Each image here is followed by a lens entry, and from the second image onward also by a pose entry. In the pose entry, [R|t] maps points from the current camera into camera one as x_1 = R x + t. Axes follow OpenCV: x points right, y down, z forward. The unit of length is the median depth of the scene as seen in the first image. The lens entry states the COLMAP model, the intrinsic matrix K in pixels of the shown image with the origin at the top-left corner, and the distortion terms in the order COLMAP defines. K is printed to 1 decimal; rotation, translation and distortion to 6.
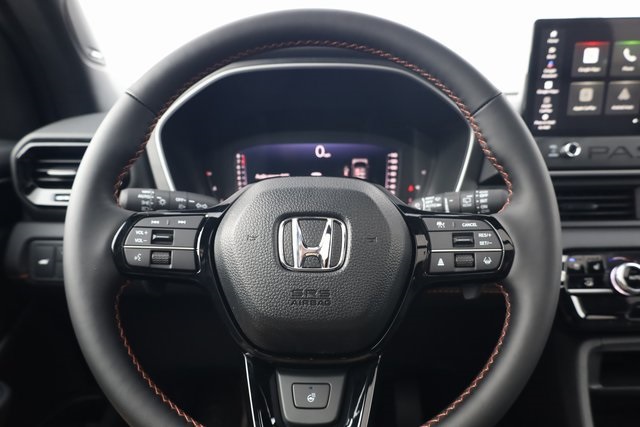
lens RADIAL K [[440.5, 0, 320.0], [0, 440.5, 213.5], [0, 0, 1]] dist [-0.007667, -0.002562]
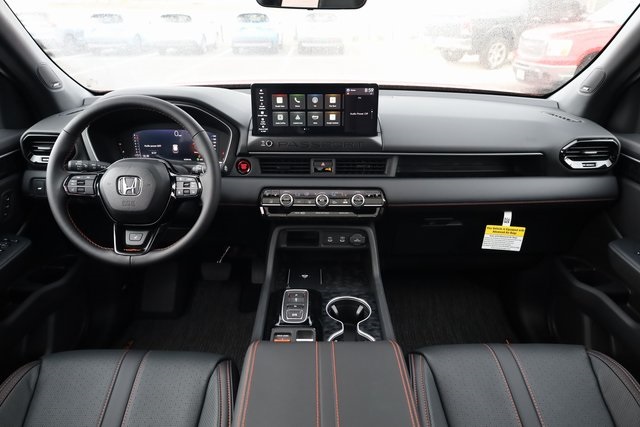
lens RADIAL K [[440.5, 0, 320.0], [0, 440.5, 213.5], [0, 0, 1]] dist [-0.007667, -0.002562]
pose [[0.999734, 0.015905, 0.016697, 0.788609], [-0.018671, 0.983250, 0.181304, -0.203208], [-0.013533, -0.181567, 0.983285, -1.282538]]
